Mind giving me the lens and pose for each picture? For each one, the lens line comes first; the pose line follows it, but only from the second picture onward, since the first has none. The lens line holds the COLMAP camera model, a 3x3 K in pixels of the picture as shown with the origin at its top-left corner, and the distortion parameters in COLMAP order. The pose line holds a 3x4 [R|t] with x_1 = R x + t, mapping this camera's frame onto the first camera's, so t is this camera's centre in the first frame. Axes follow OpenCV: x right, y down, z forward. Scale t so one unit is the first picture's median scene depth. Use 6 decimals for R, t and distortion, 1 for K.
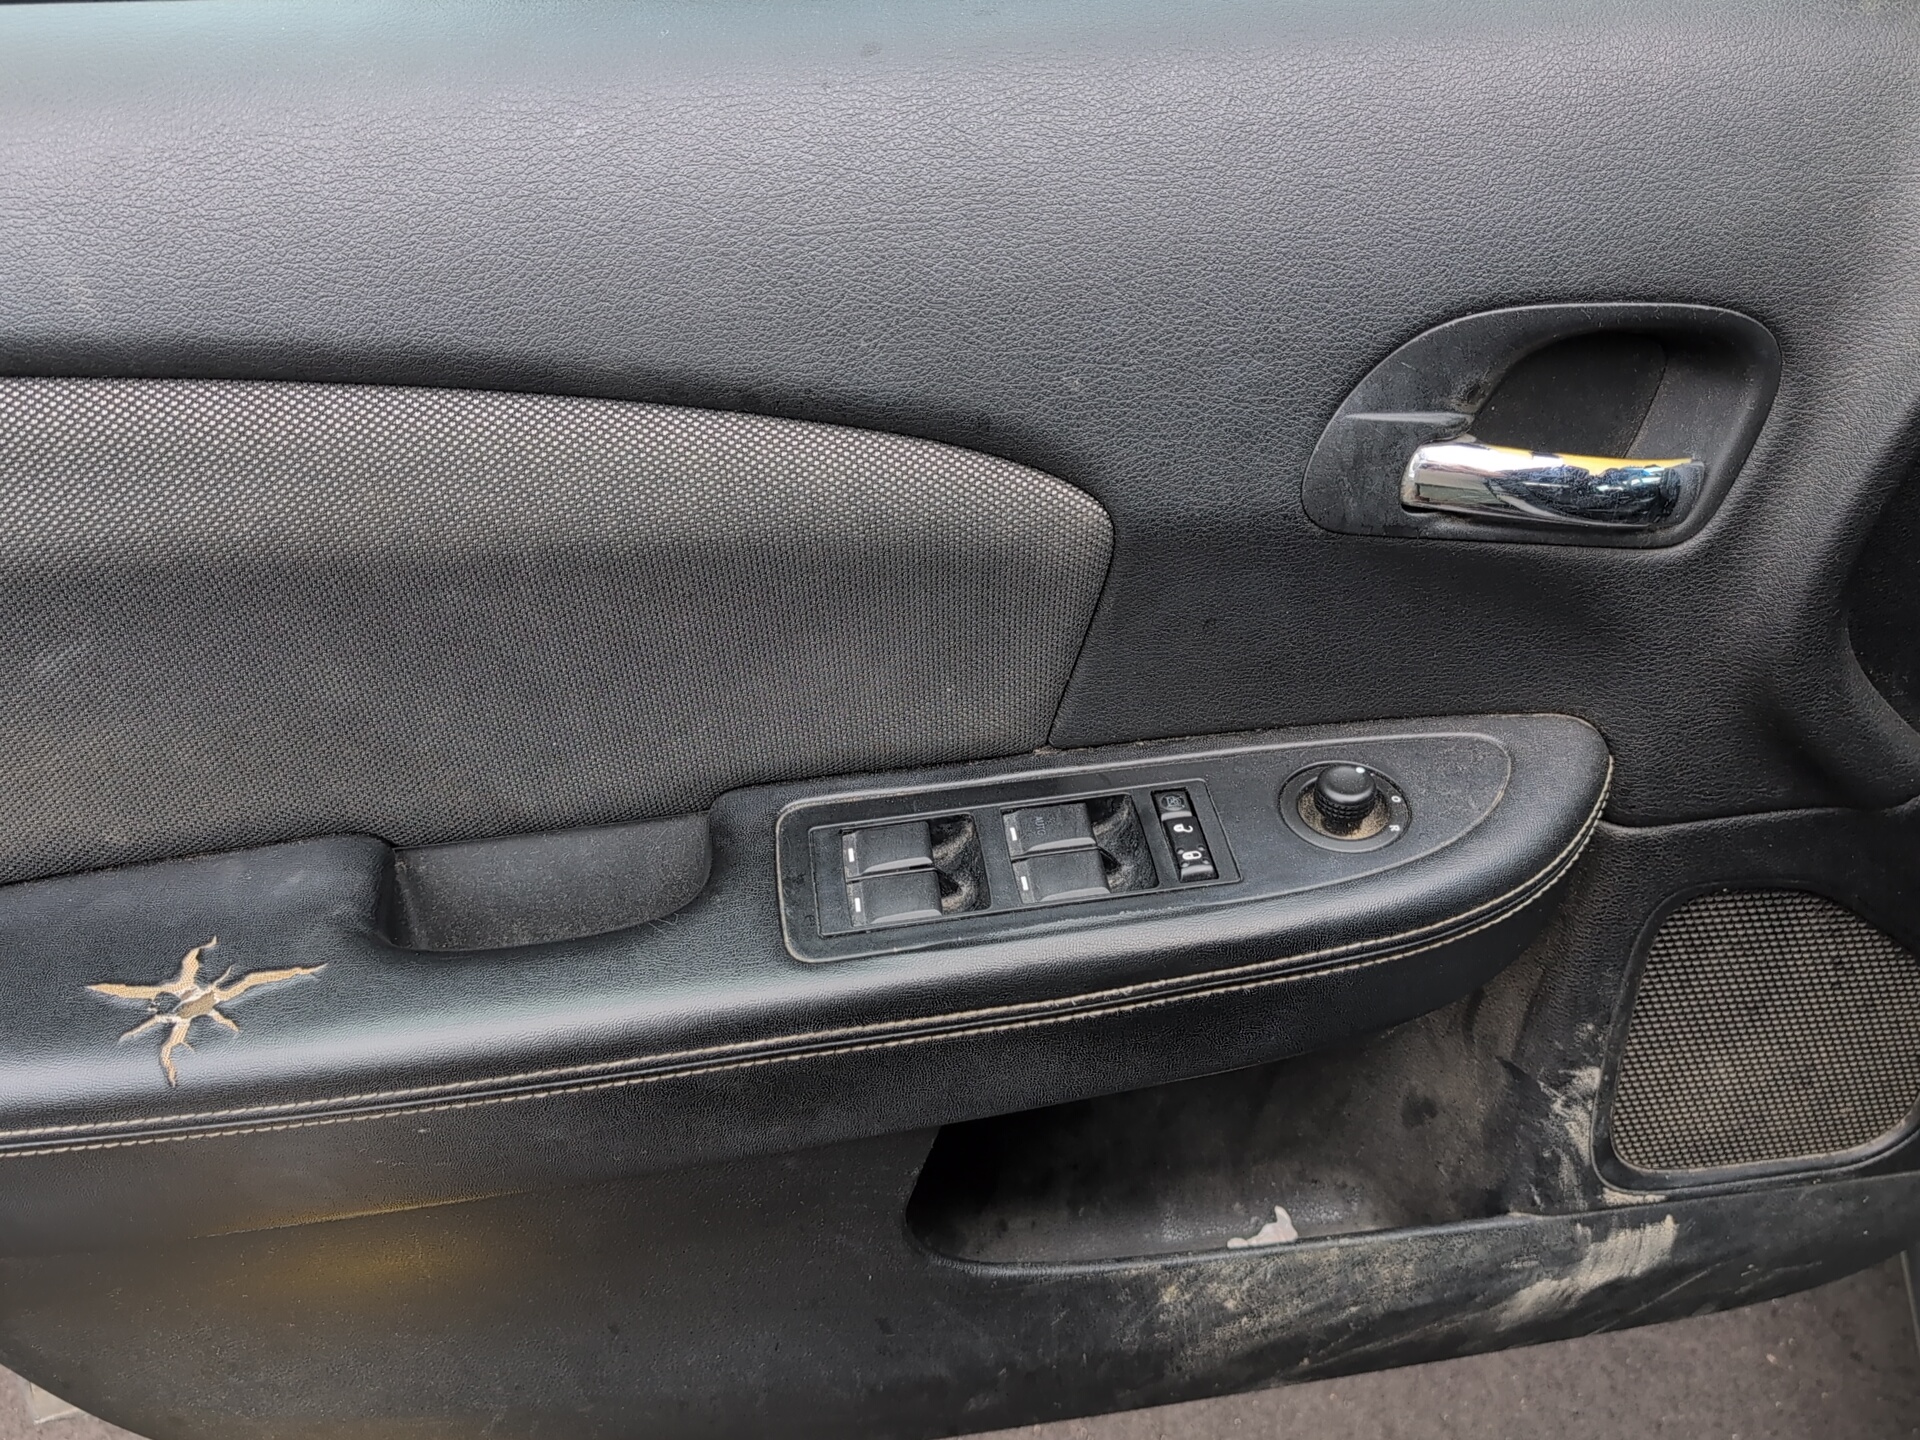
lens RADIAL K [[1618.5, 0, 960.0], [0, 1618.5, 720.0], [0, 0, 1]] dist [0.023287, -0.015583]
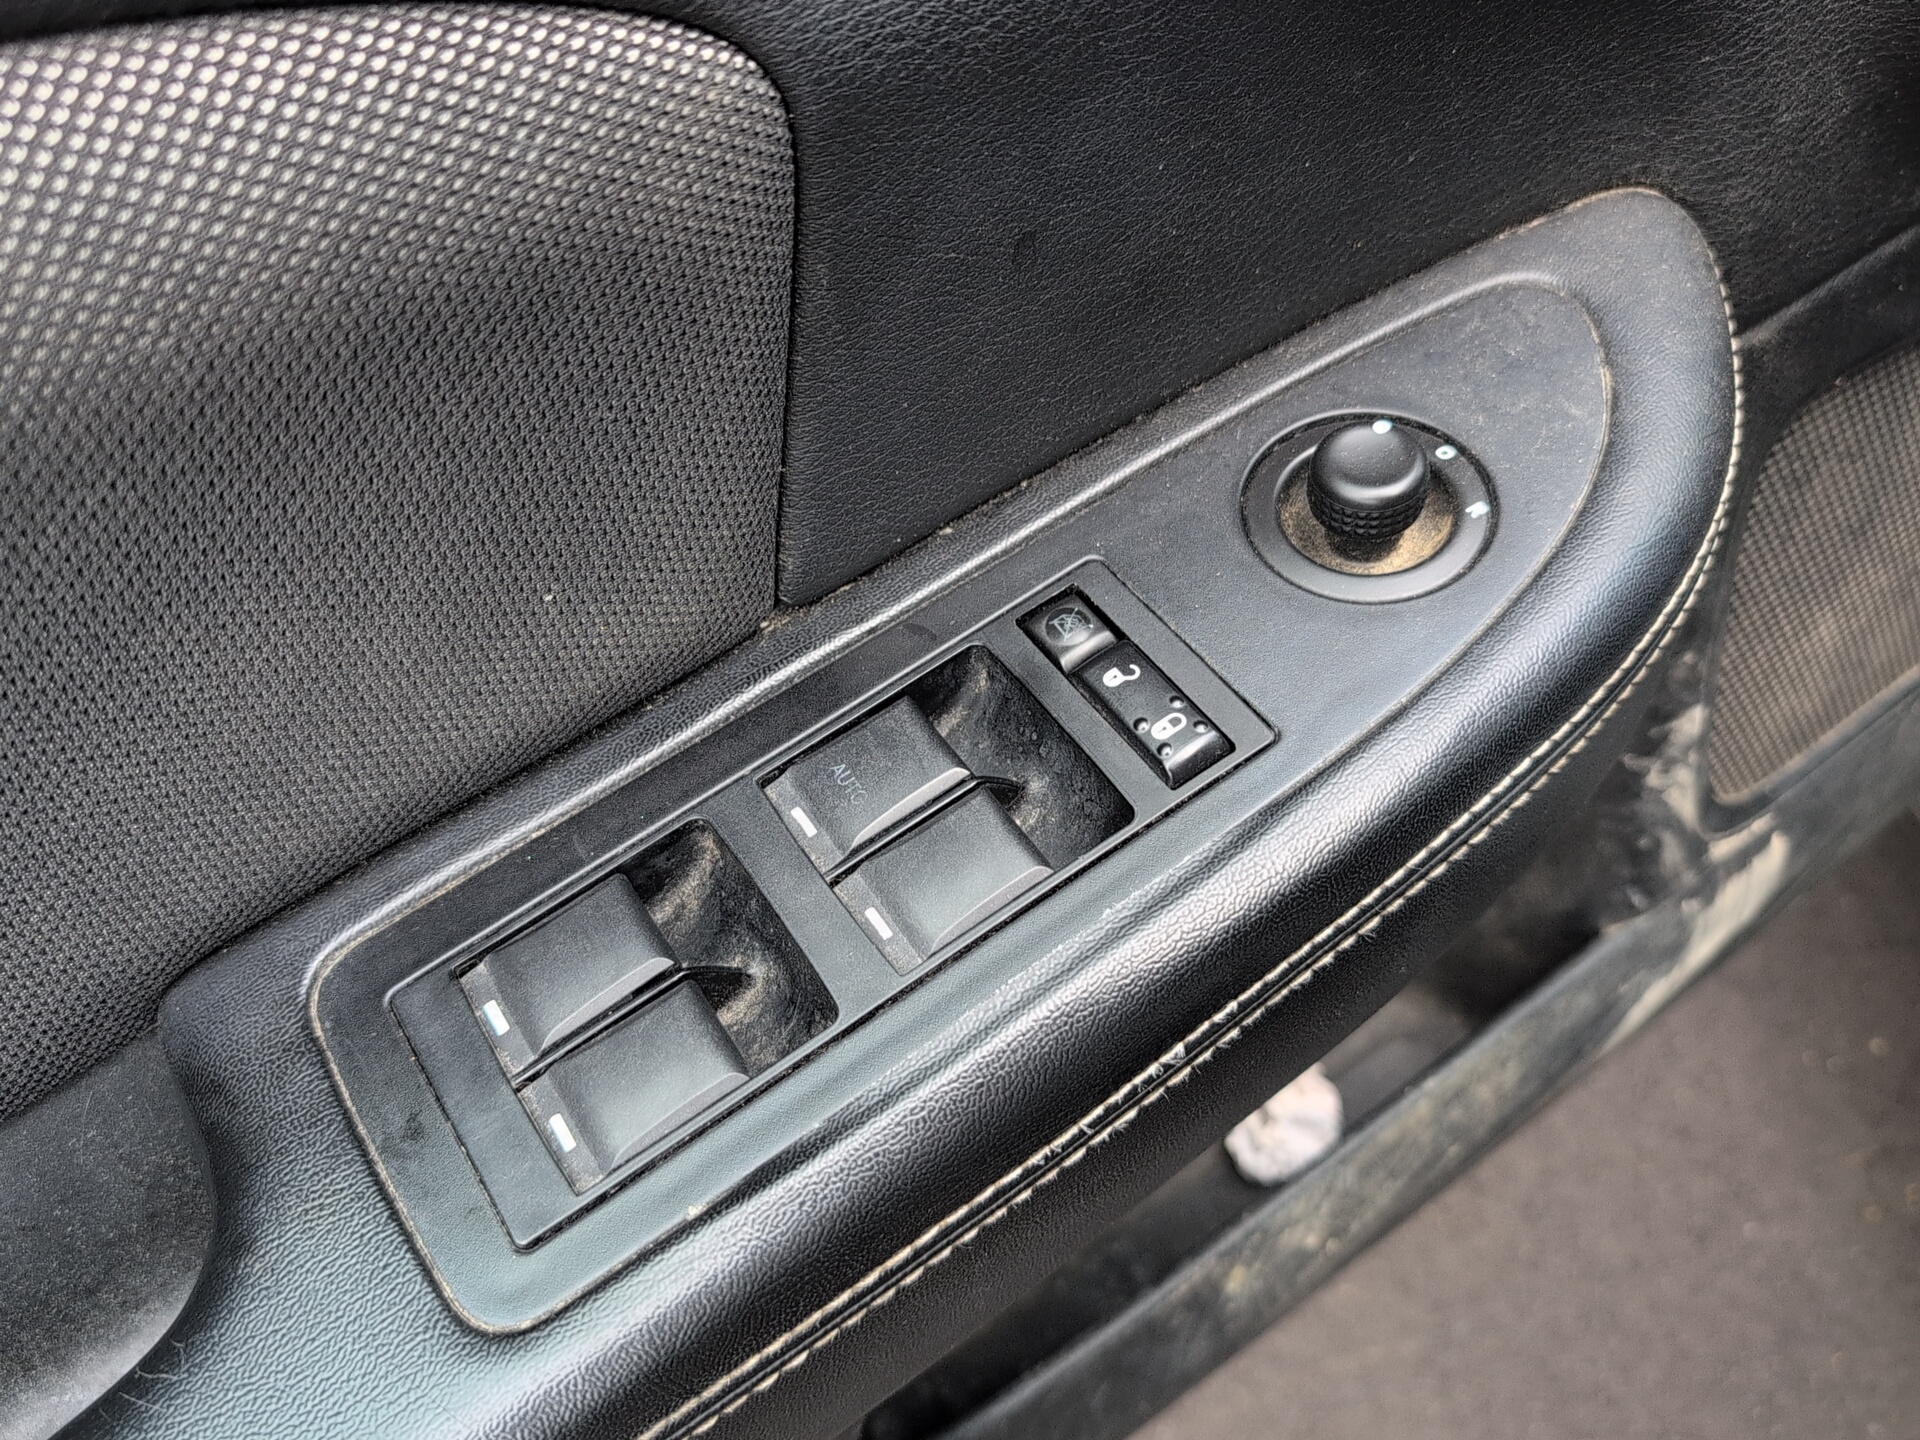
lens RADIAL K [[1623.5, 0, 960.0], [0, 1623.5, 720.0], [0, 0, 1]] dist [-0.026341, -0.009282]
pose [[0.893501, -0.404176, 0.195696, -0.006247], [0.351811, 0.900867, 0.254298, -0.060437], [-0.279078, -0.158367, 0.947120, 0.537165]]
